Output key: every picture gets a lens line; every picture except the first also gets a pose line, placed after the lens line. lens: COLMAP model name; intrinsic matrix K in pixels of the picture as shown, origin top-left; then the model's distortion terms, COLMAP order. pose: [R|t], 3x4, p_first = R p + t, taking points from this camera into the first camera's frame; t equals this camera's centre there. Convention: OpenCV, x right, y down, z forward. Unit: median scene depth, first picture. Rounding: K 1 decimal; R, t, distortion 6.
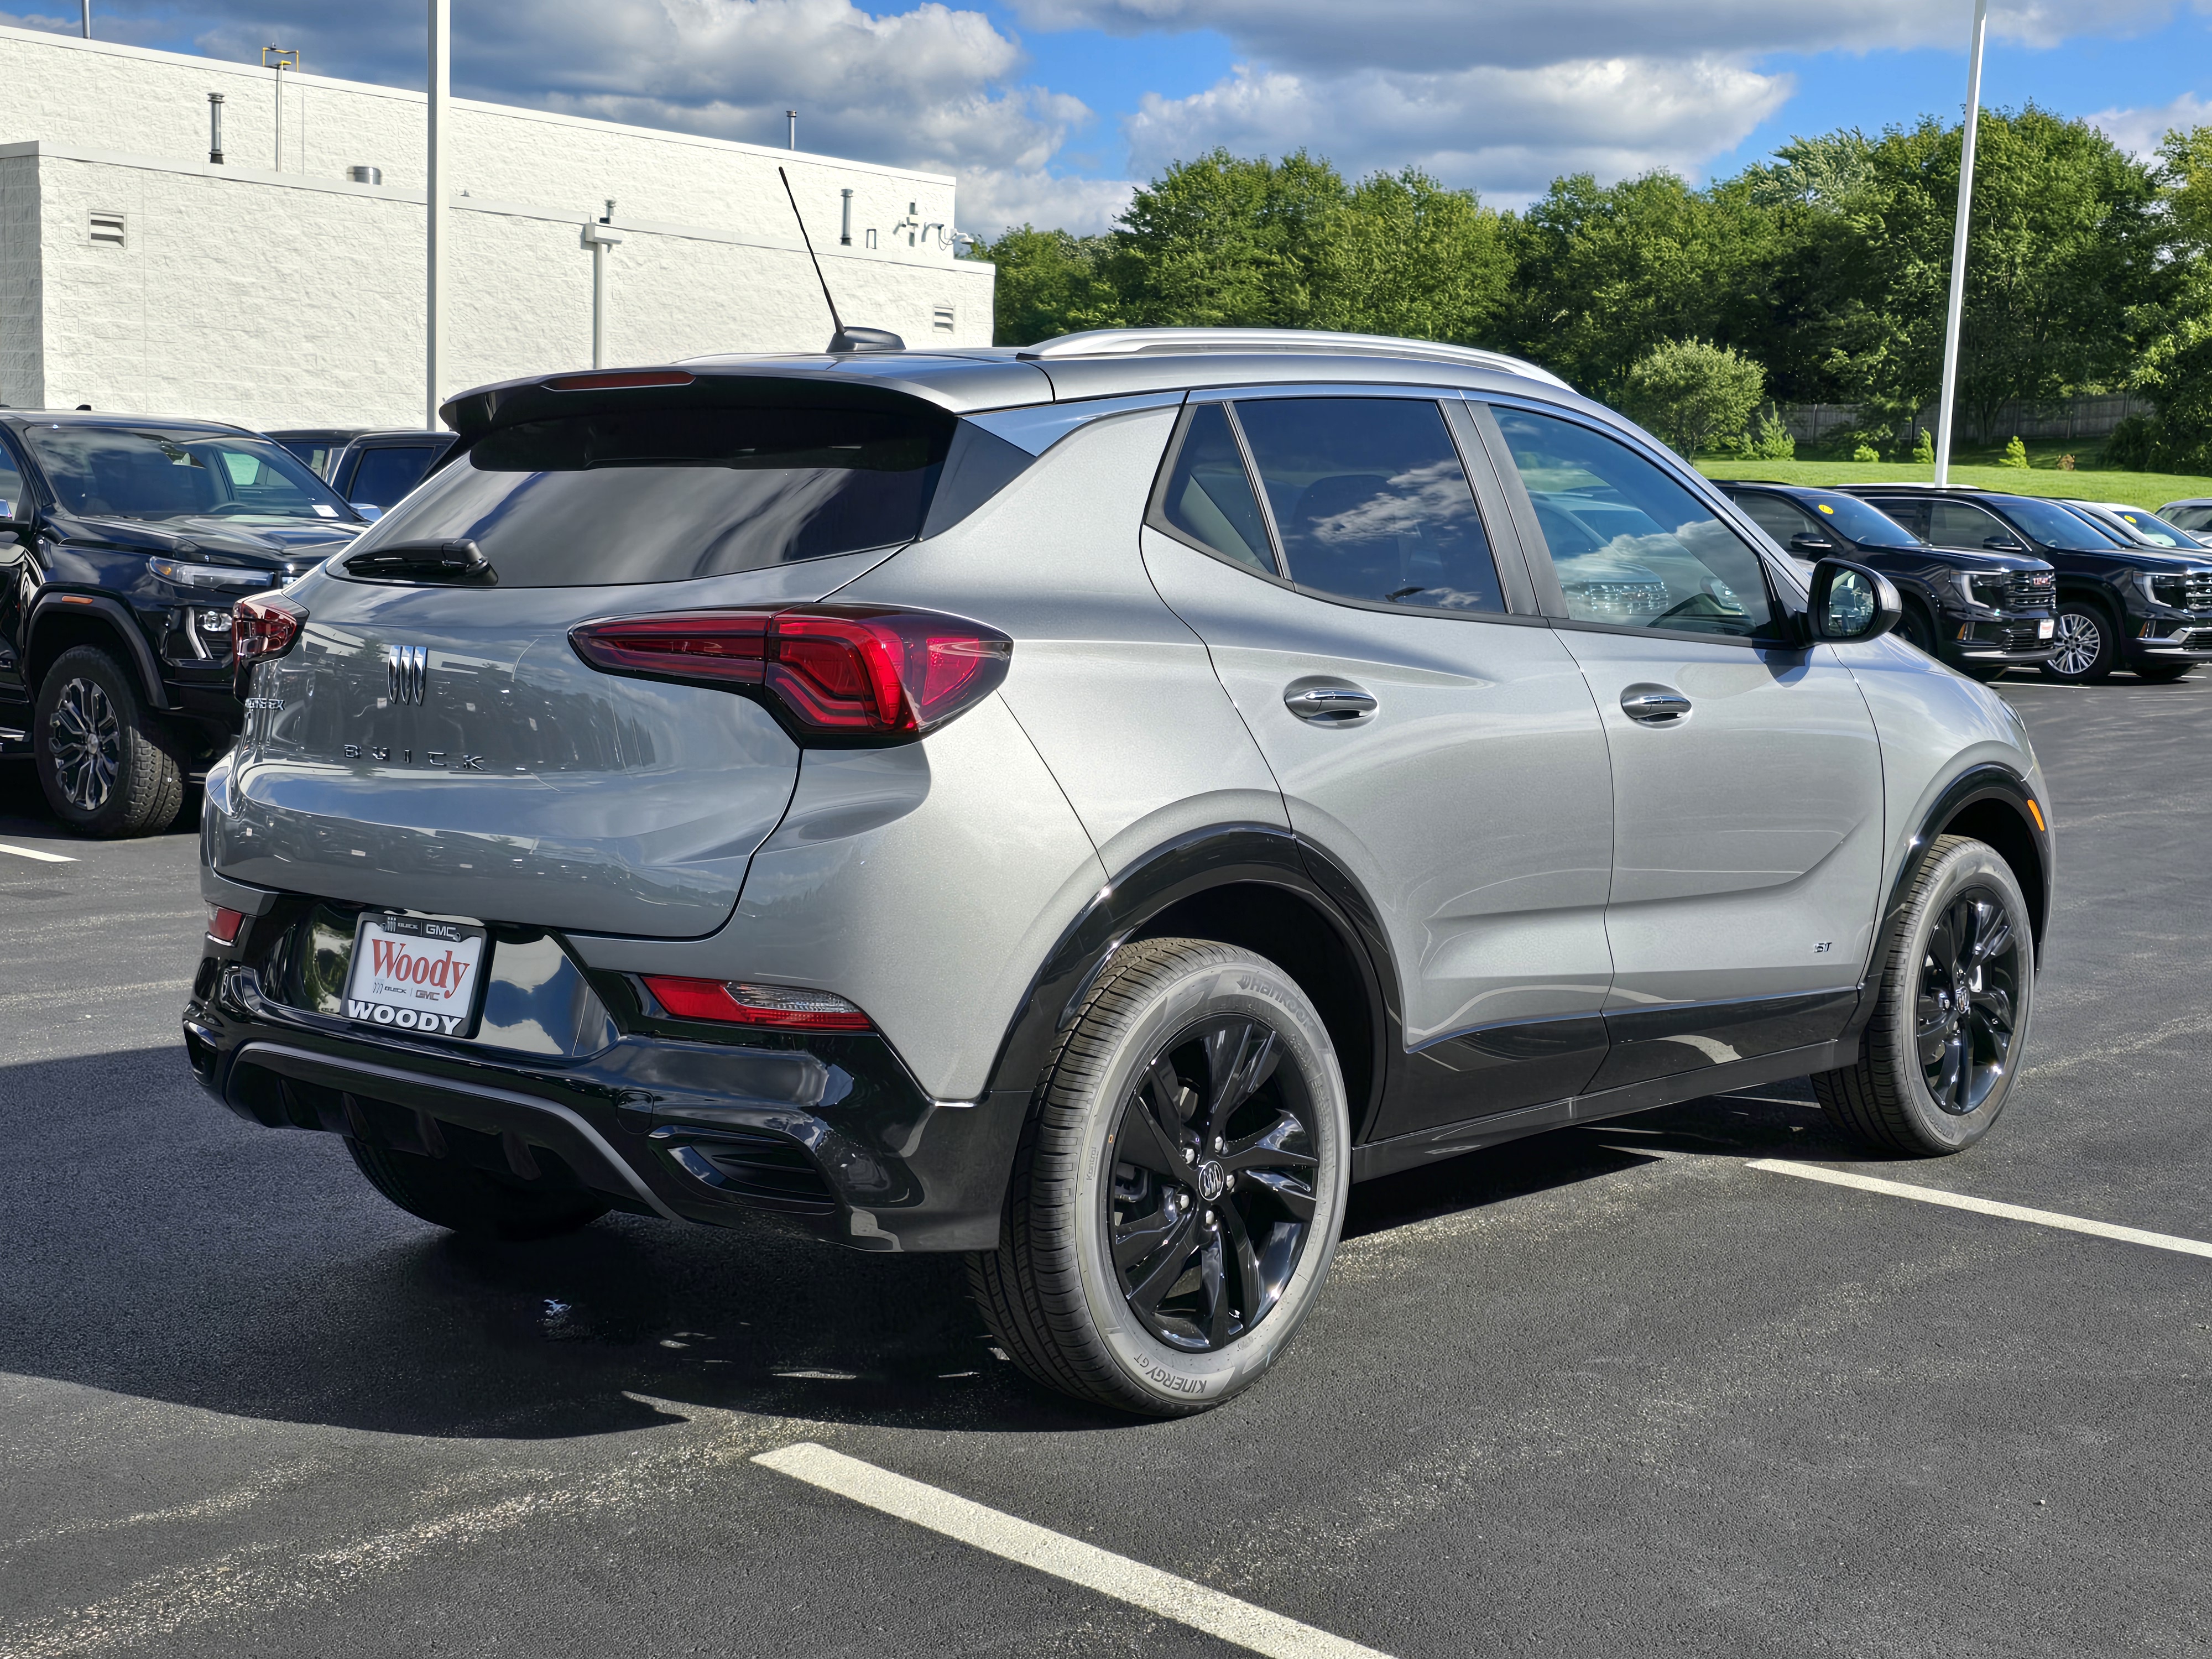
lens RADIAL K [[2804.2, 0, 1106.0], [0, 2804.2, 829.5], [0, 0, 1]] dist [0.083386, -0.039655]
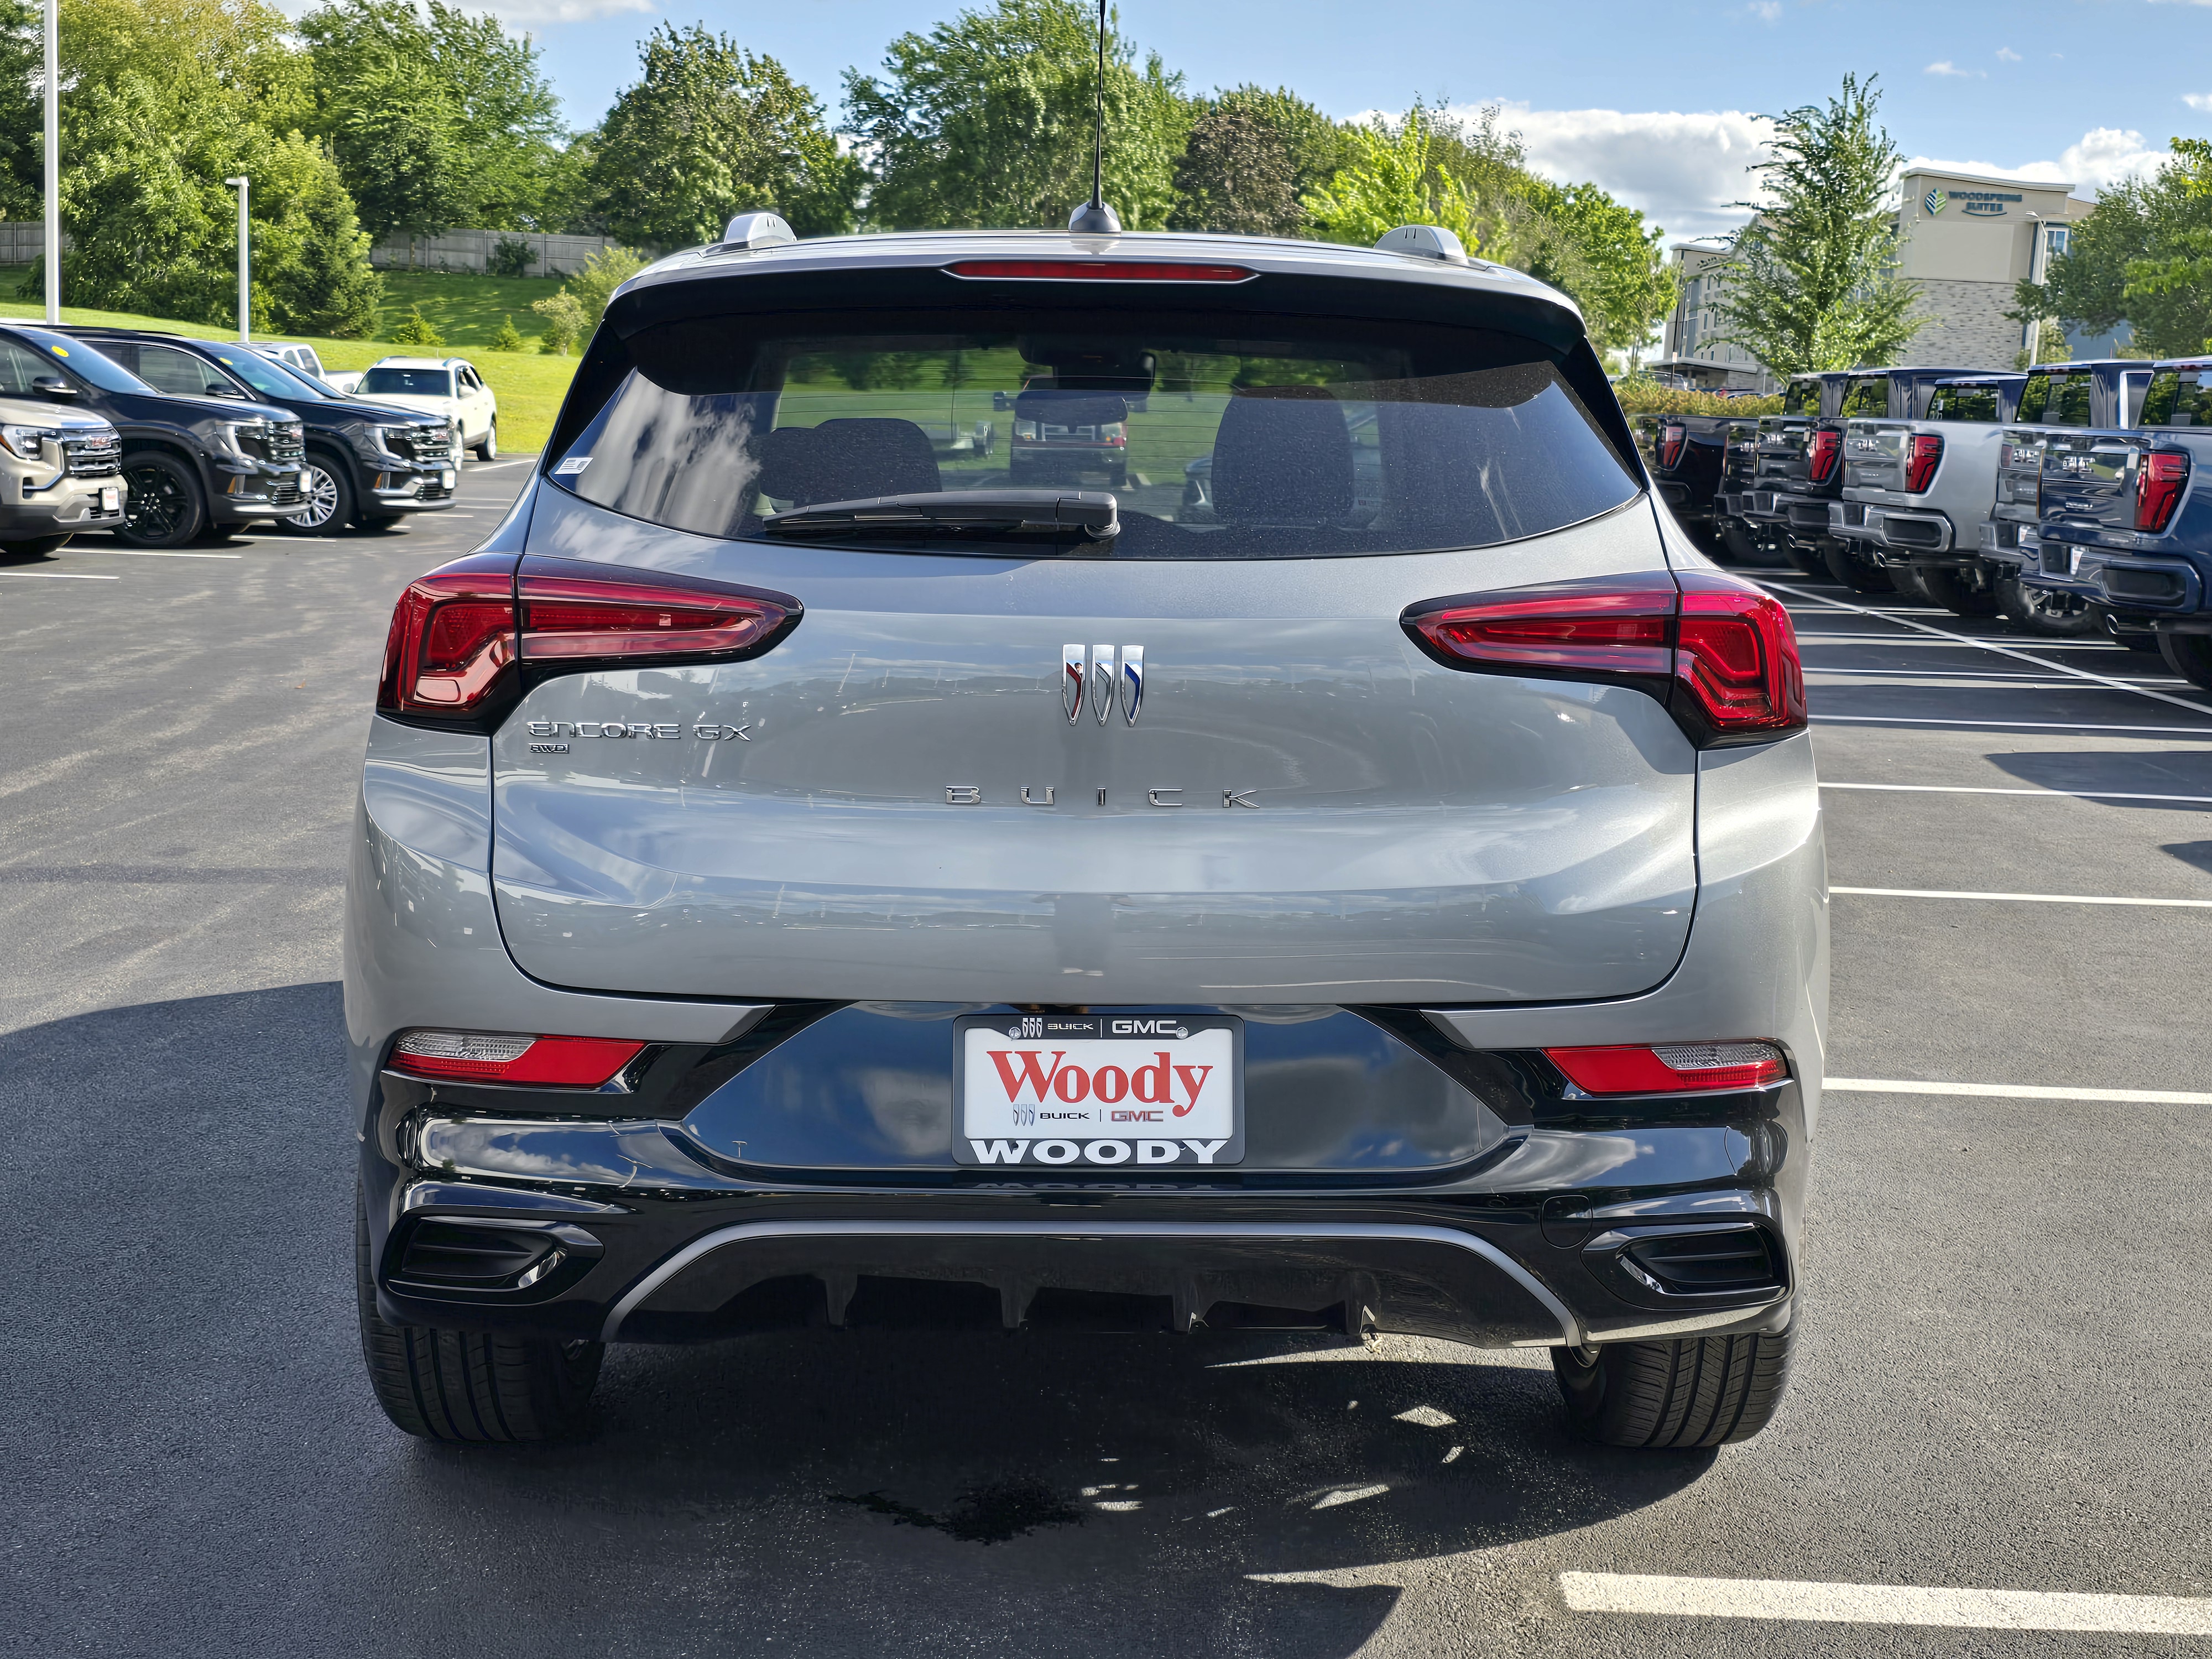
lens RADIAL K [[2804.2, 0, 1106.0], [0, 2804.2, 829.5], [0, 0, 1]] dist [0.083386, -0.039655]
pose [[0.742386, -0.094119, 0.663329, -0.125867], [0.055442, 0.995318, 0.079175, -0.012900], [-0.667675, -0.022002, 0.744128, 0.079800]]
